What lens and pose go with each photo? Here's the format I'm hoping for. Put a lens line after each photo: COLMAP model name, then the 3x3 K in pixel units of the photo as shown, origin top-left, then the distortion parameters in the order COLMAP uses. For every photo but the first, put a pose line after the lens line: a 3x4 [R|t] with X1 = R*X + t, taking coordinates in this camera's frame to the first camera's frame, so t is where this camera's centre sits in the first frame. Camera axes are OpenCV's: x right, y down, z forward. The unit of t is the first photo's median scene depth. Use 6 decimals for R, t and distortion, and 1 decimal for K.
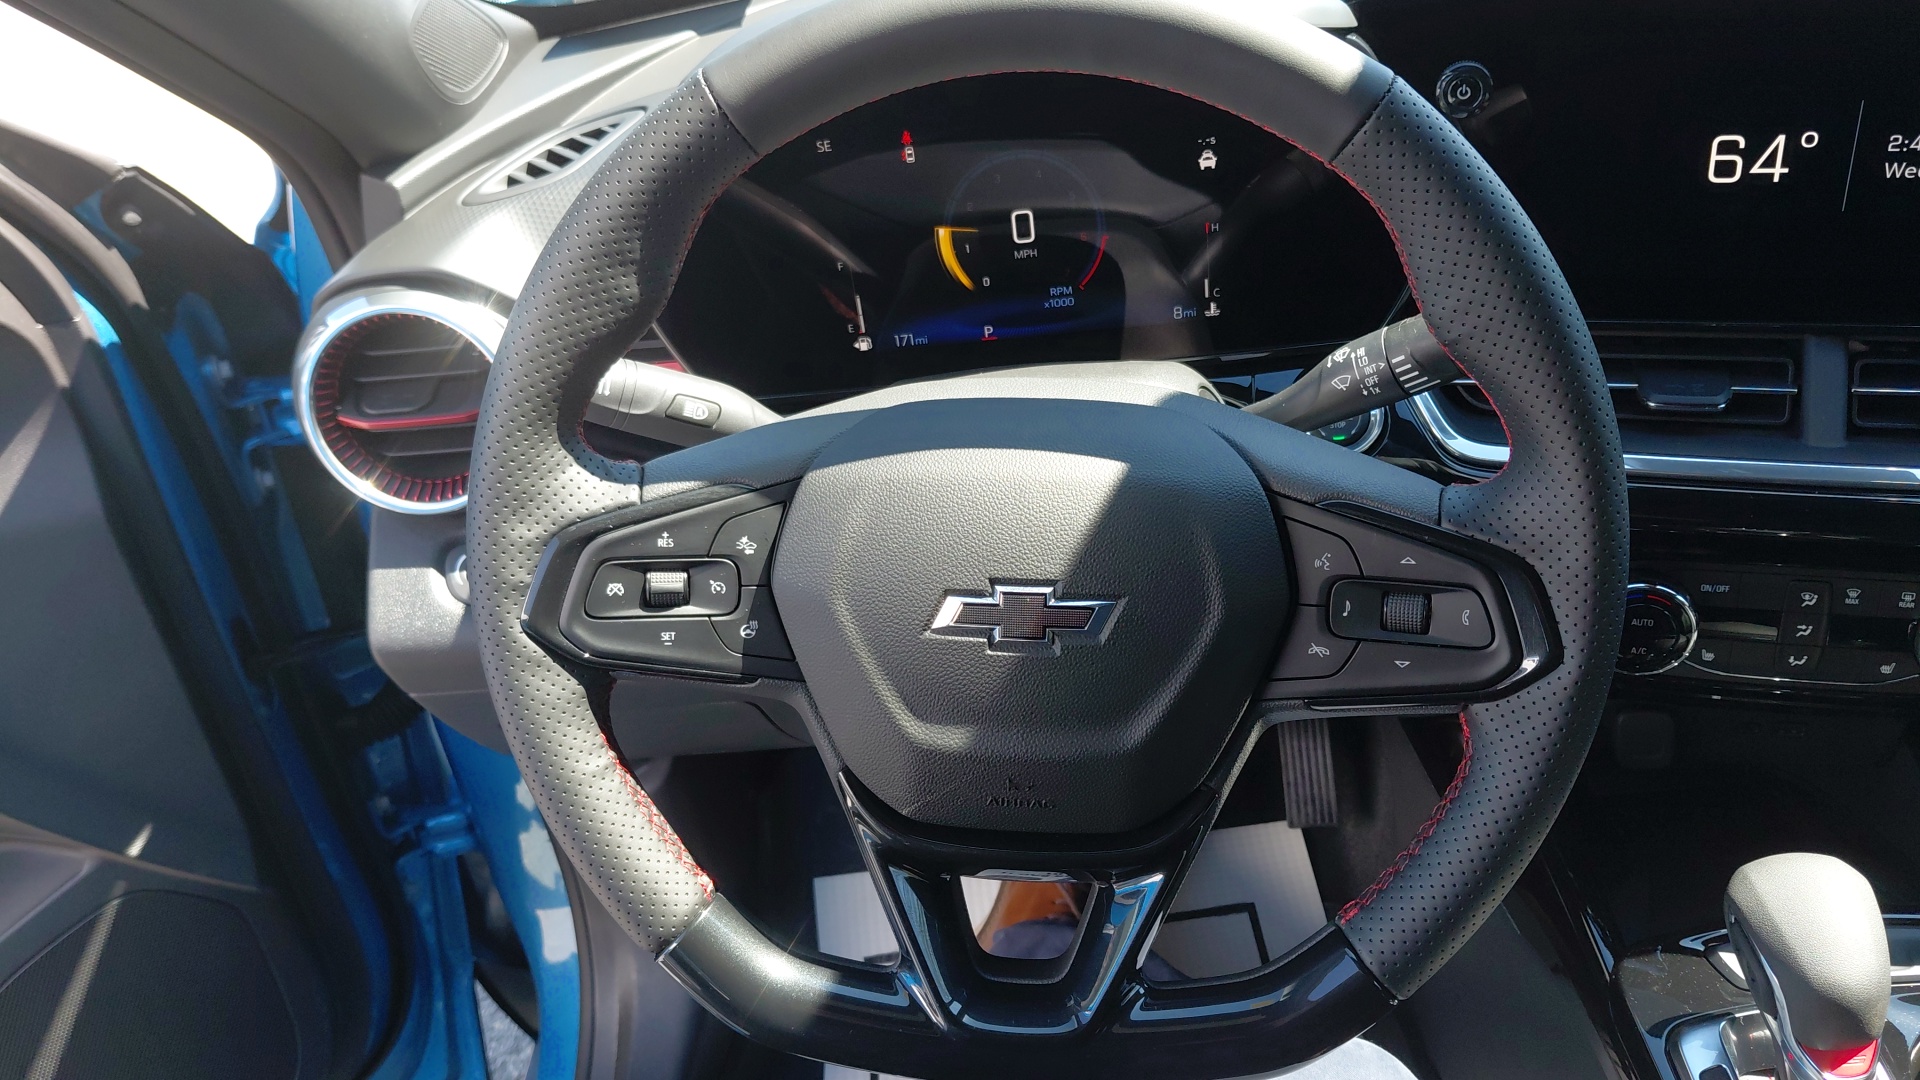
lens RADIAL K [[1425.4, 0, 960.0], [0, 1425.4, 540.0], [0, 0, 1]] dist [0.061978, -0.095361]
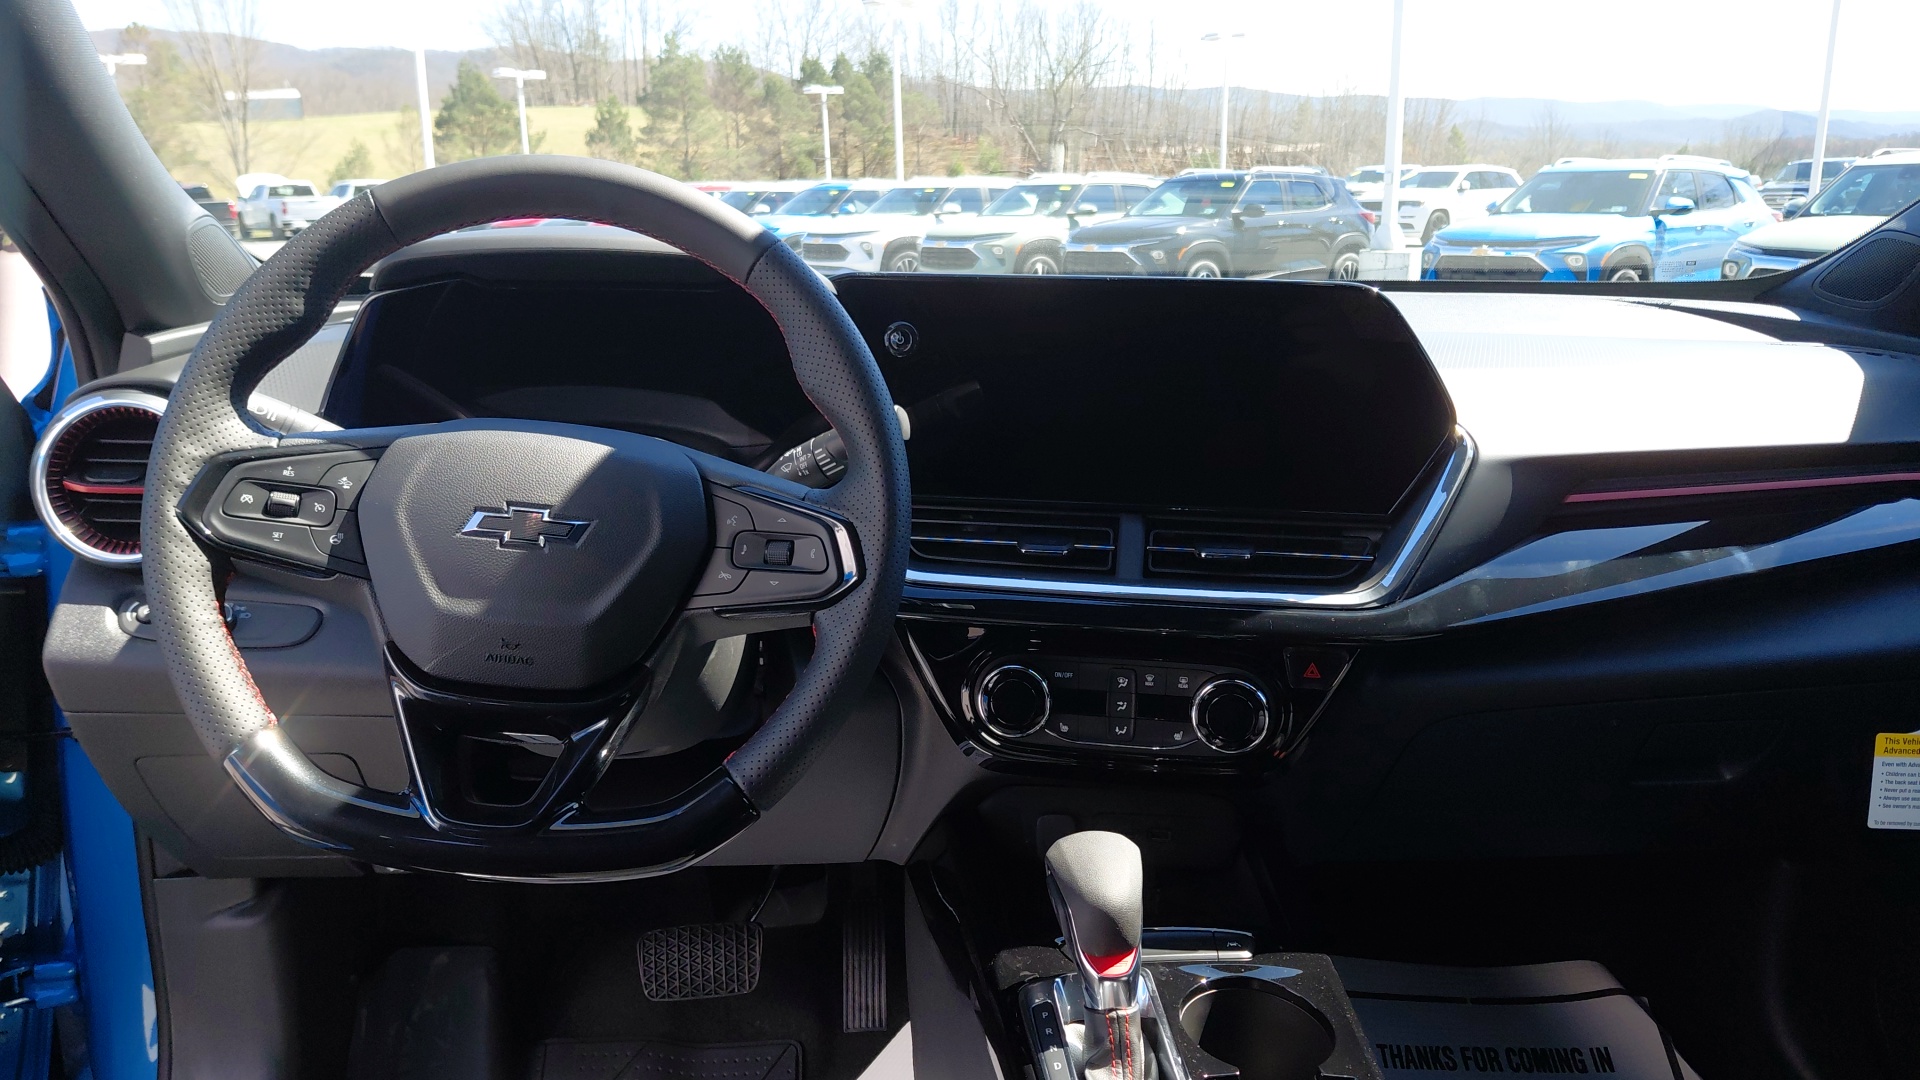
lens RADIAL K [[1418.1, 0, 960.0], [0, 1418.1, 540.0], [0, 0, 1]] dist [-0.019110, -0.093795]
pose [[0.981613, 0.096553, 0.164660, 0.238611], [-0.030439, 0.930774, -0.364325, 0.568225], [-0.188438, 0.352614, 0.916600, -0.426324]]
